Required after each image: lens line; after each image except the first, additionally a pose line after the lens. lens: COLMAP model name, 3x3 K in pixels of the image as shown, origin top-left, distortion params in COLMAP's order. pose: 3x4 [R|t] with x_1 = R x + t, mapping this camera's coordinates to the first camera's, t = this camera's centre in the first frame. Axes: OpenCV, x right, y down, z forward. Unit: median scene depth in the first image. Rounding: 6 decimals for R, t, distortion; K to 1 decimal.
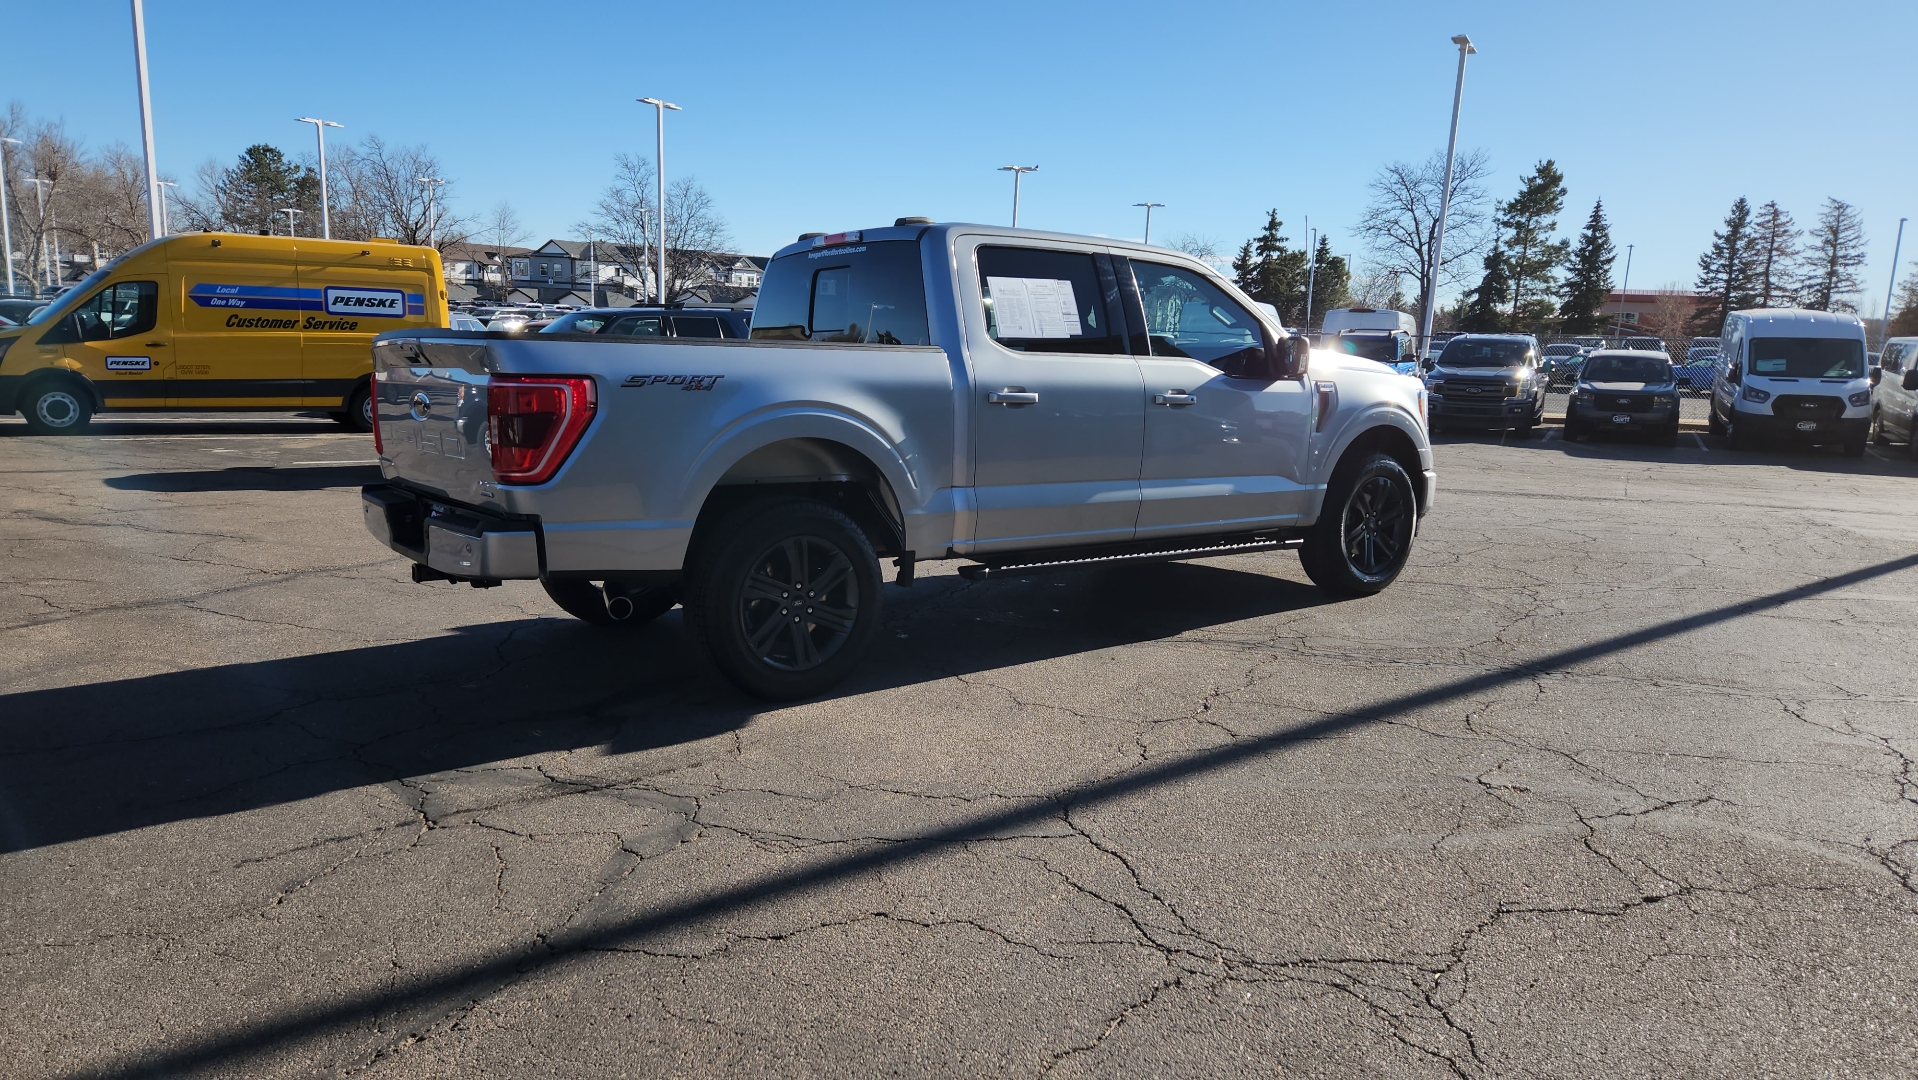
lens RADIAL K [[1274.5, 0, 935.2], [0, 1274.5, 541.0], [0, 0, 1]] dist [0.074640, -0.057484]
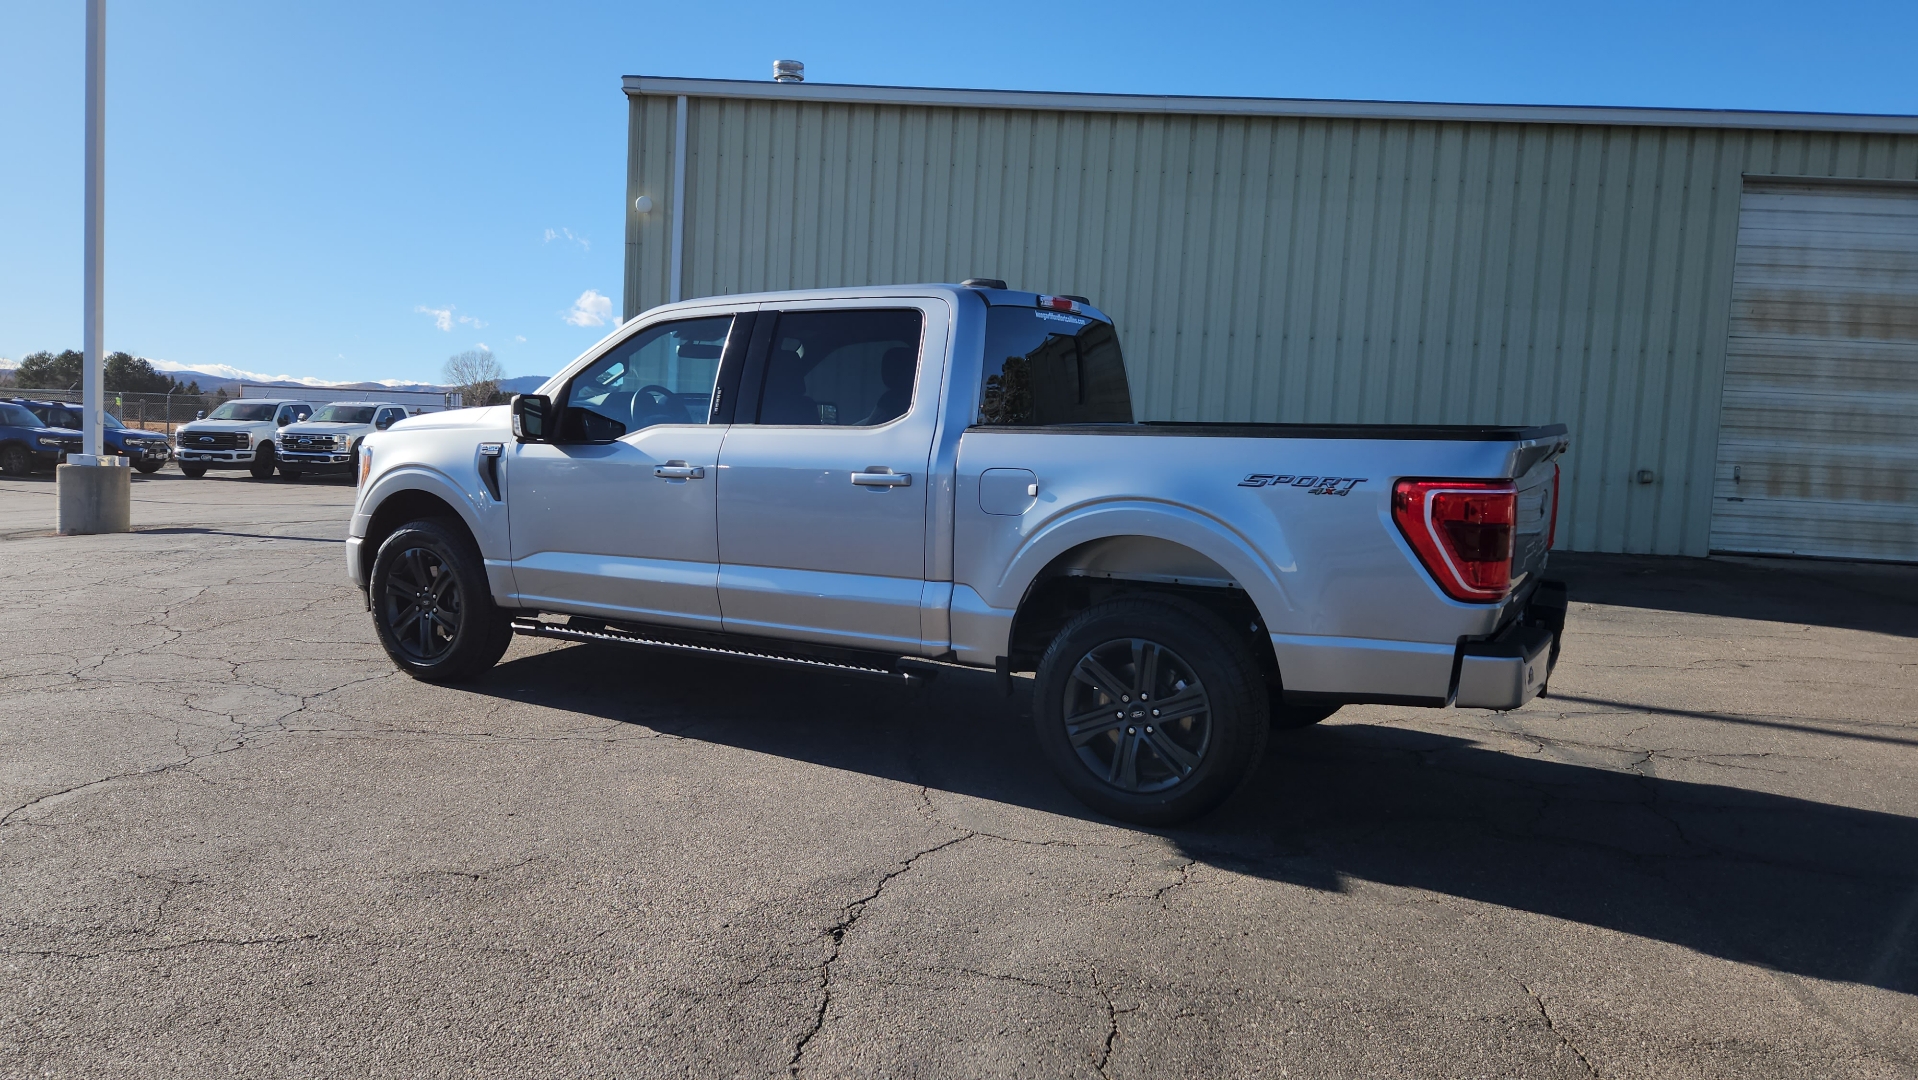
lens RADIAL K [[1274.5, 0, 923.5], [0, 1274.5, 527.0], [0, 0, 1]] dist [0.074640, -0.057484]
pose [[-0.406575, -0.100616, 0.908060, -0.891237], [0.098920, 0.983226, 0.153235, -0.230744], [-0.908246, 0.152127, -0.389803, 1.482930]]
